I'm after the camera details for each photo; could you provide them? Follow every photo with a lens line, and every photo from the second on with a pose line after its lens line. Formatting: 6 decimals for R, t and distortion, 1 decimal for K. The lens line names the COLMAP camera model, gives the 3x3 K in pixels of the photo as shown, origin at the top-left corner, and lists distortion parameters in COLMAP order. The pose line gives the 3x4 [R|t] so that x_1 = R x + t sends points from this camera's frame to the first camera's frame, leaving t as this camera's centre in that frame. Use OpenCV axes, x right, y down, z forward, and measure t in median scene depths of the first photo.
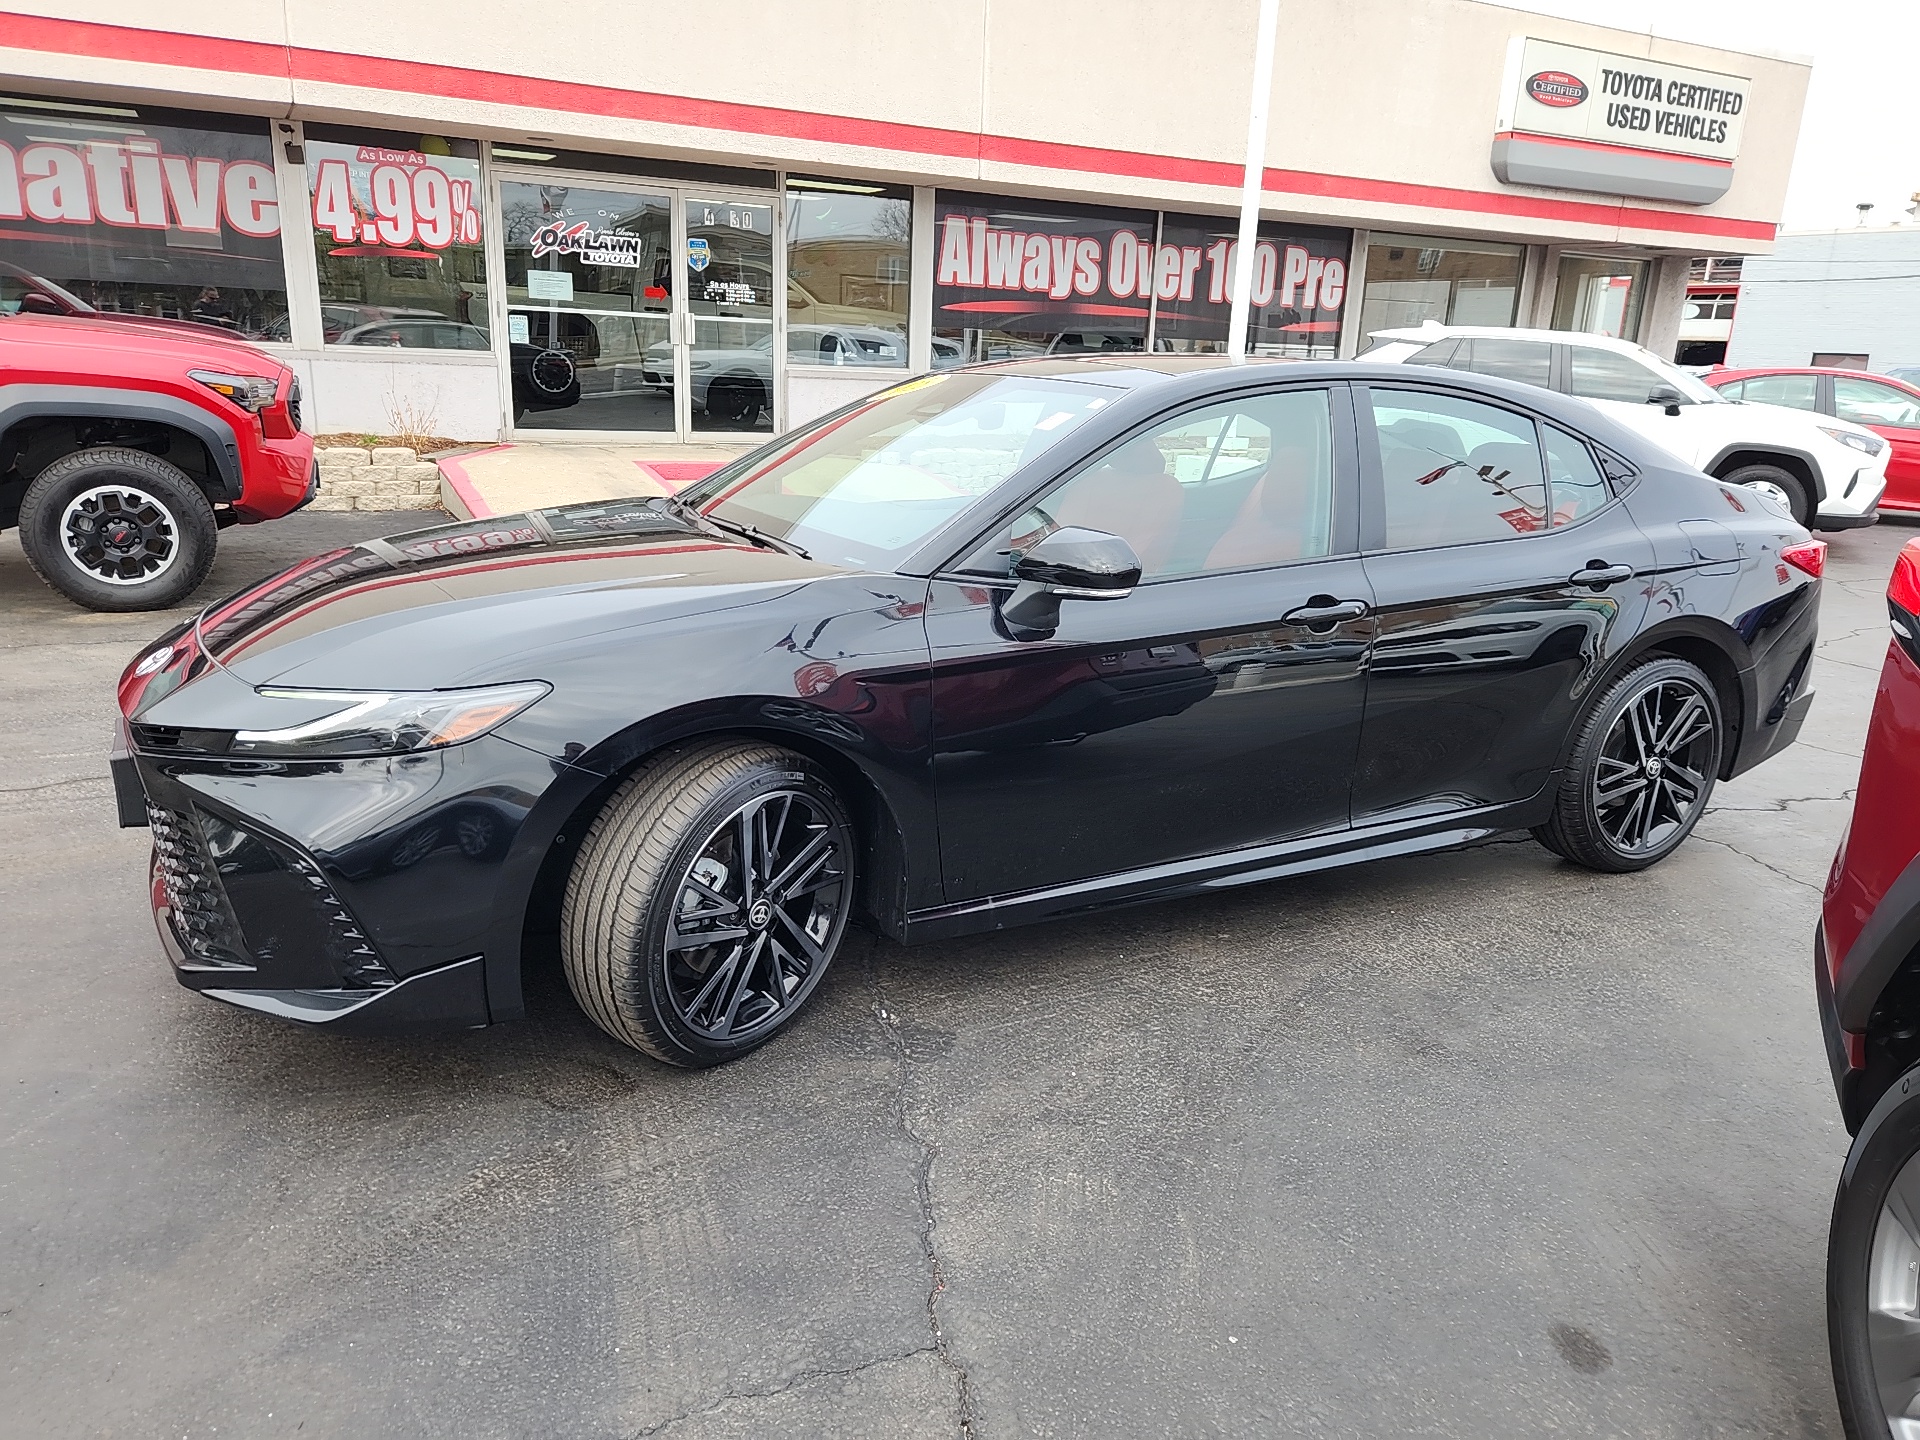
lens RADIAL K [[1354.2, 0, 968.7], [0, 1354.2, 718.0], [0, 0, 1]] dist [0.051815, -0.050791]
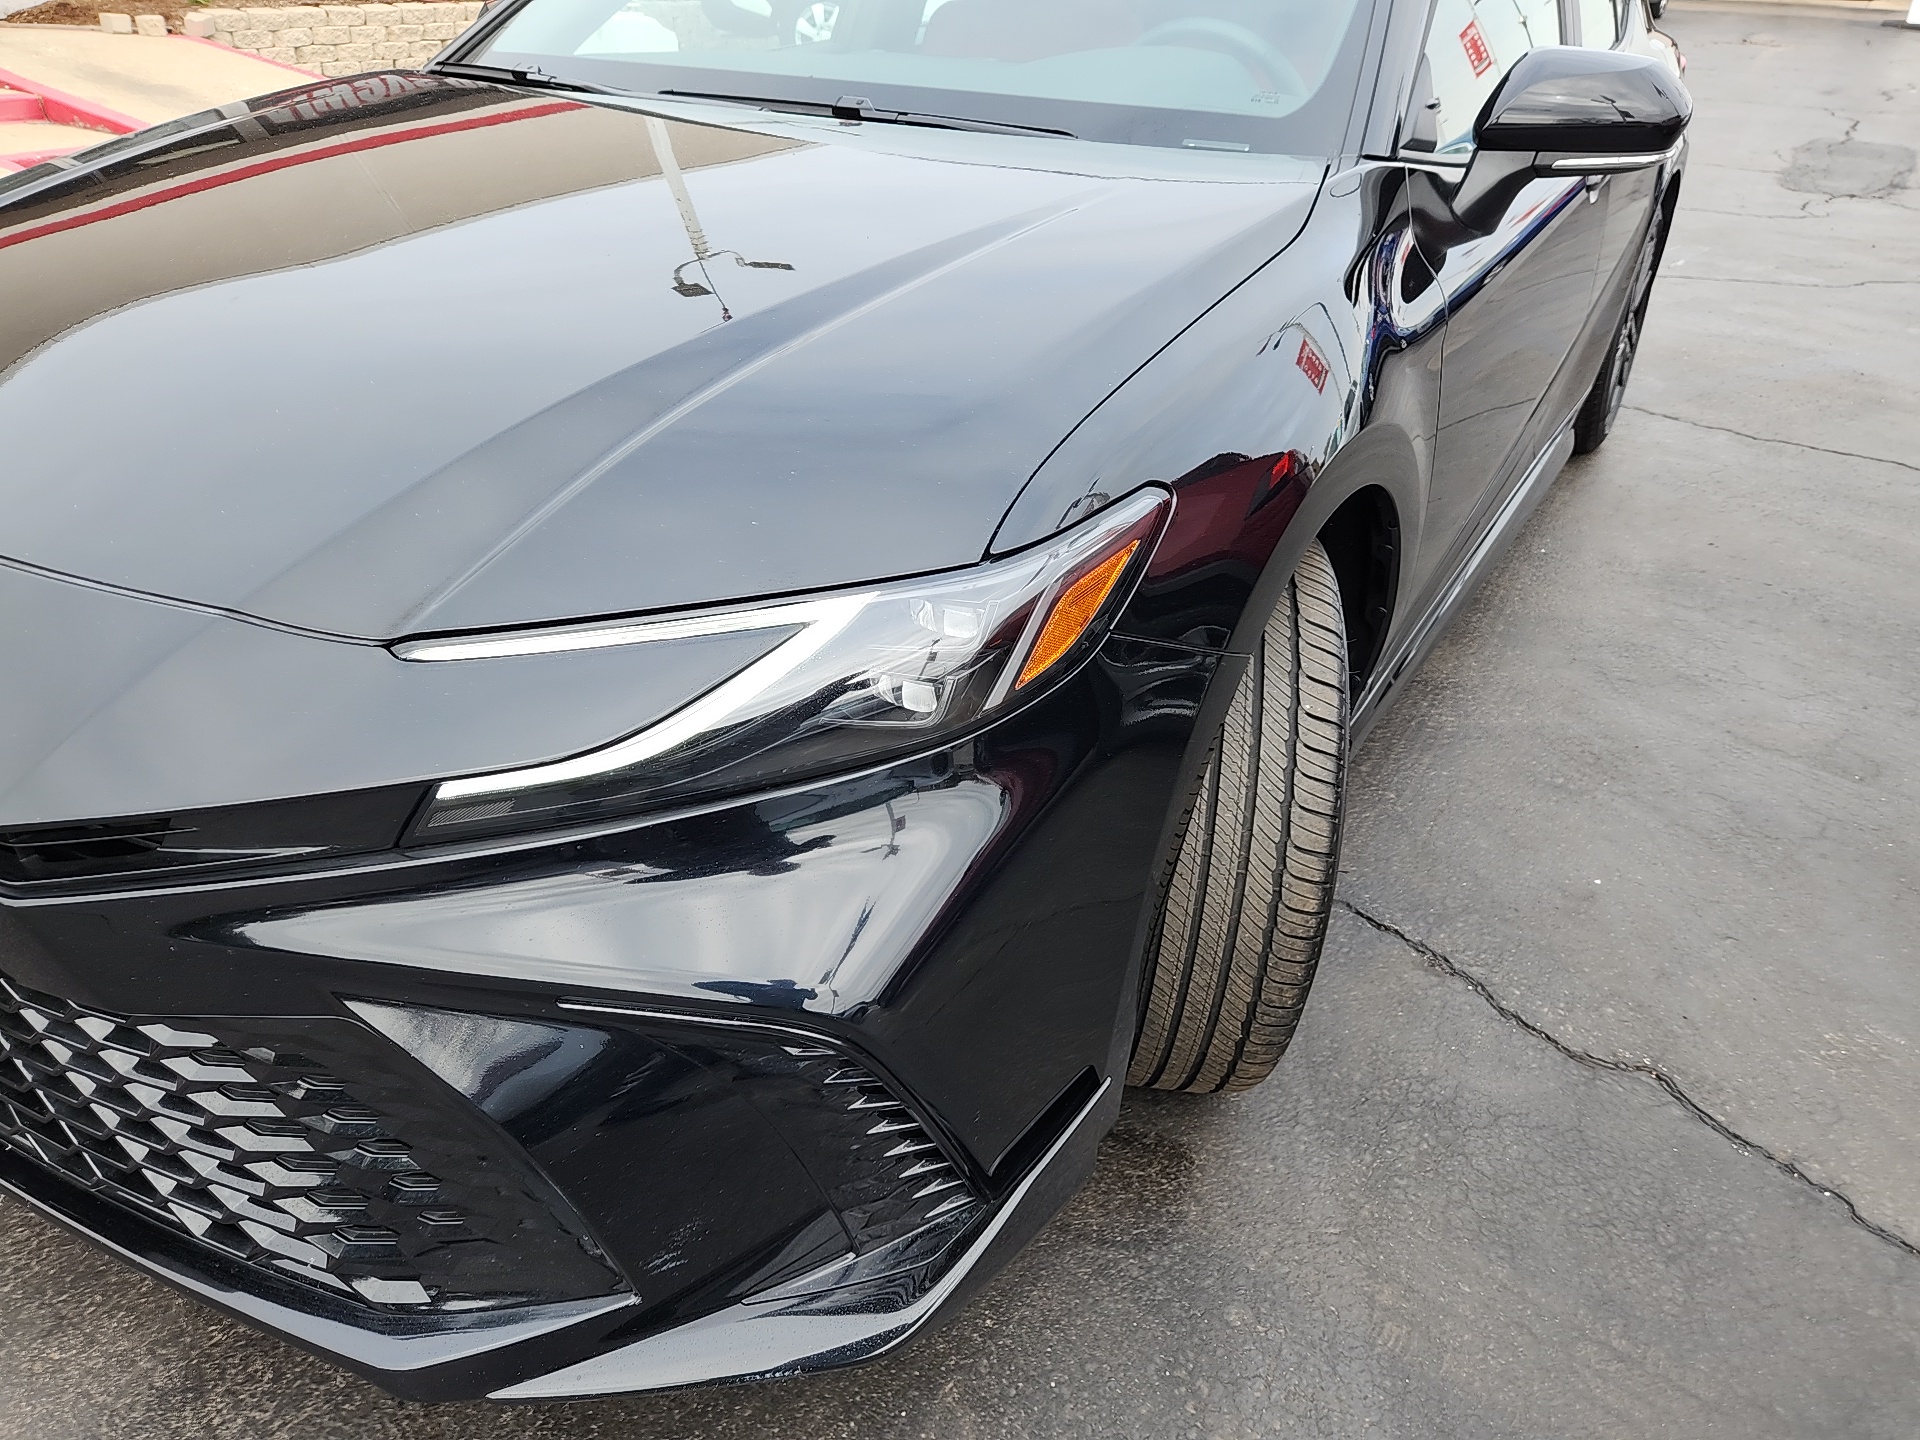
lens RADIAL K [[1354.2, 0, 968.7], [0, 1354.2, 718.0], [0, 0, 1]] dist [0.051815, -0.050791]
pose [[0.863590, -0.263828, 0.429659, -0.088877], [0.134138, 0.941680, 0.308620, -0.015309], [-0.486023, -0.208887, 0.848615, 0.100588]]
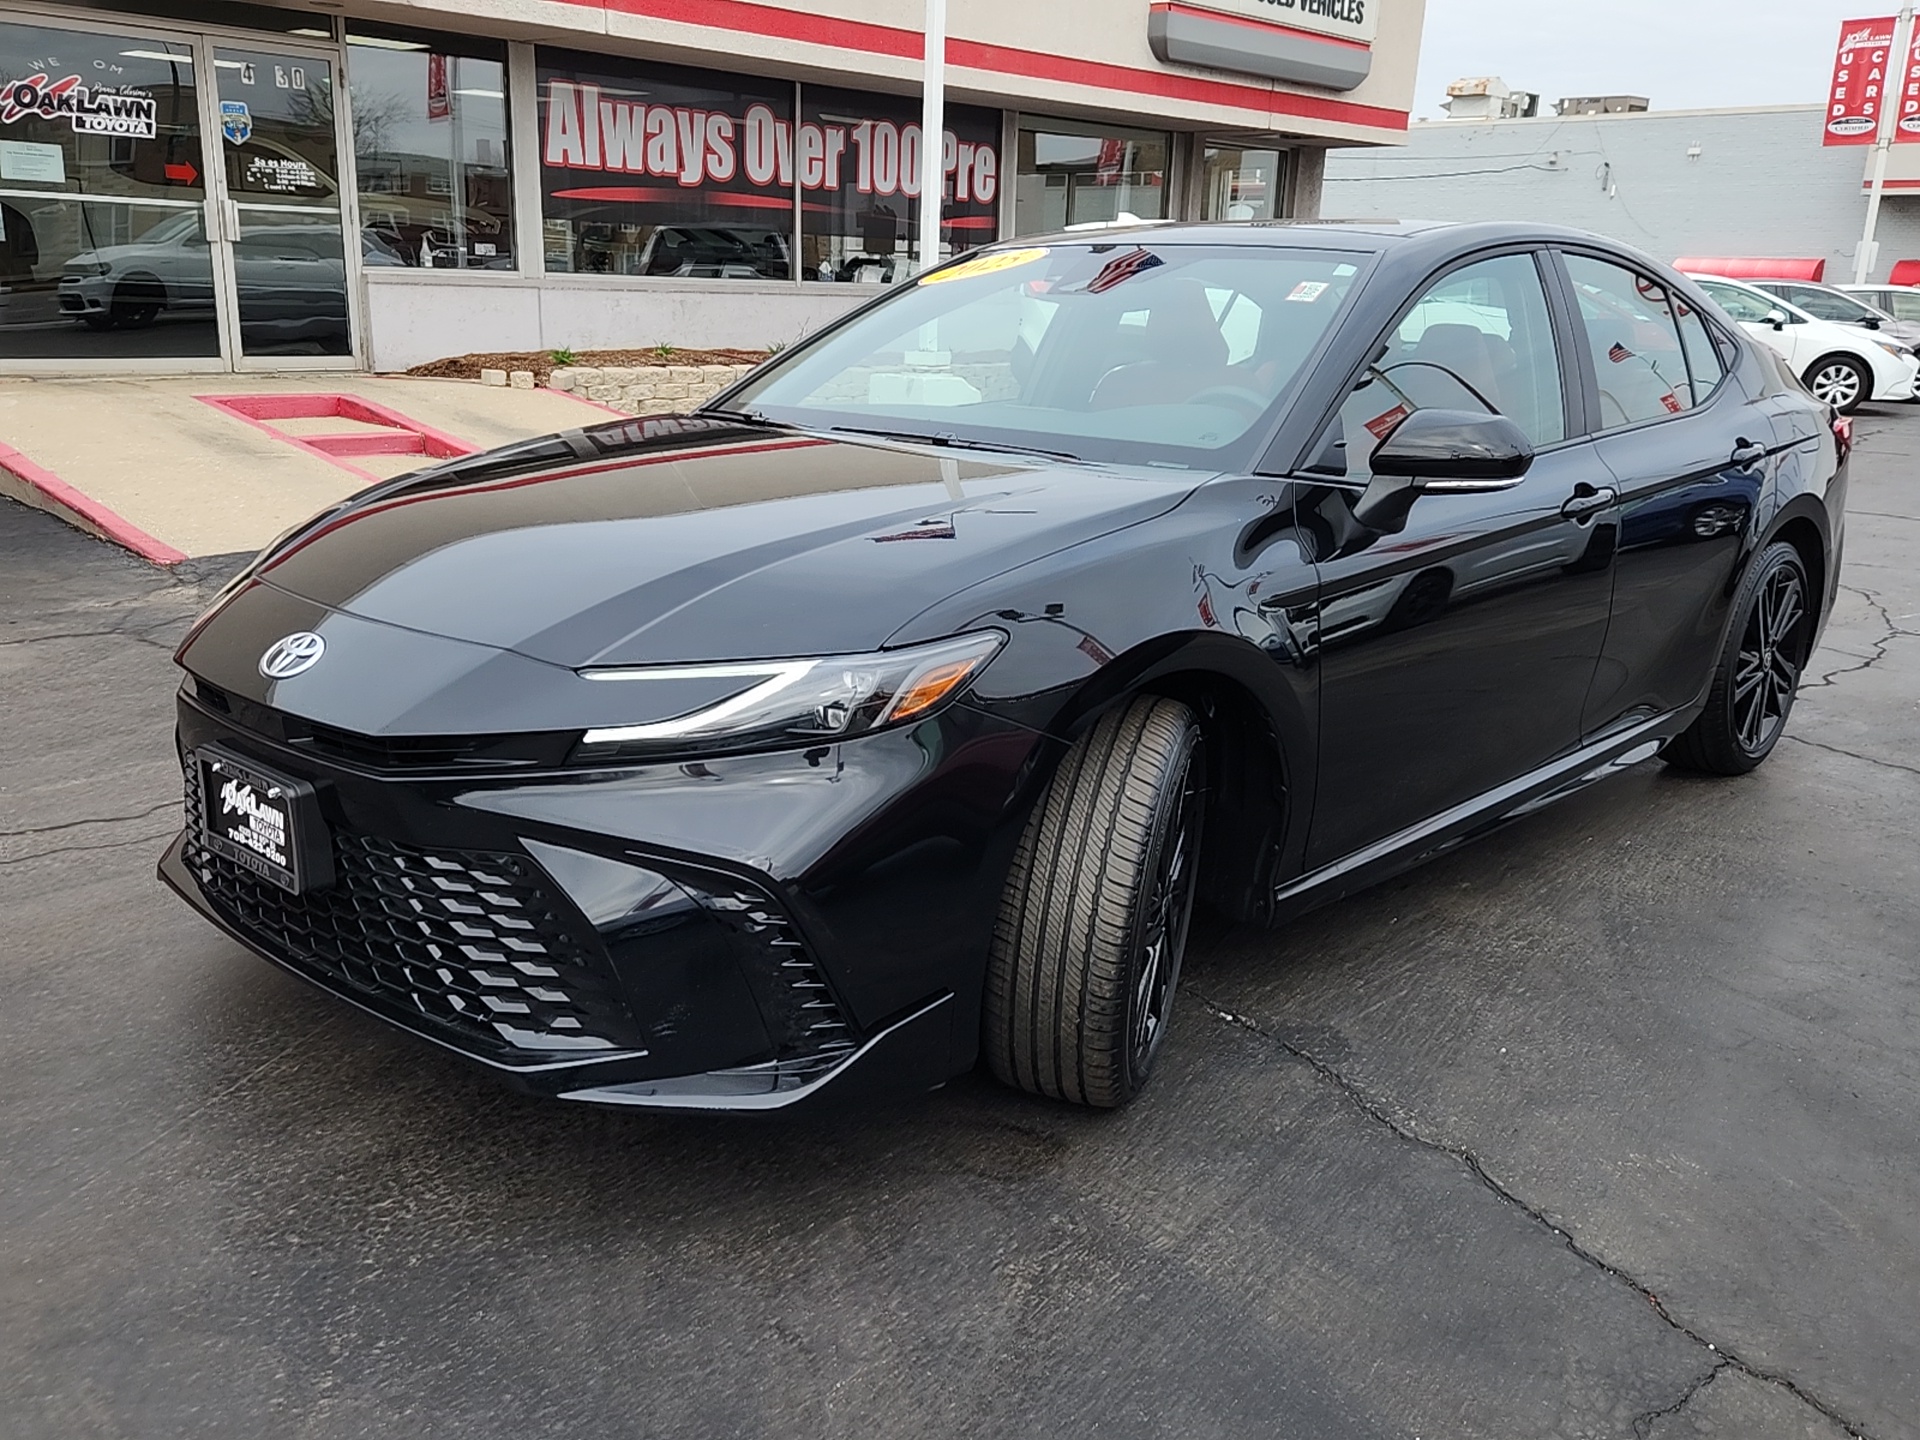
lens RADIAL K [[1605.8, 0, 954.7], [0, 1605.8, 714.1], [0, 0, 1]] dist [0.050092, -0.052090]
pose [[0.956390, -0.088397, 0.278397, -0.092109], [0.085027, 0.996085, 0.024182, -0.000246], [-0.279445, 0.000544, 0.960162, 0.021773]]
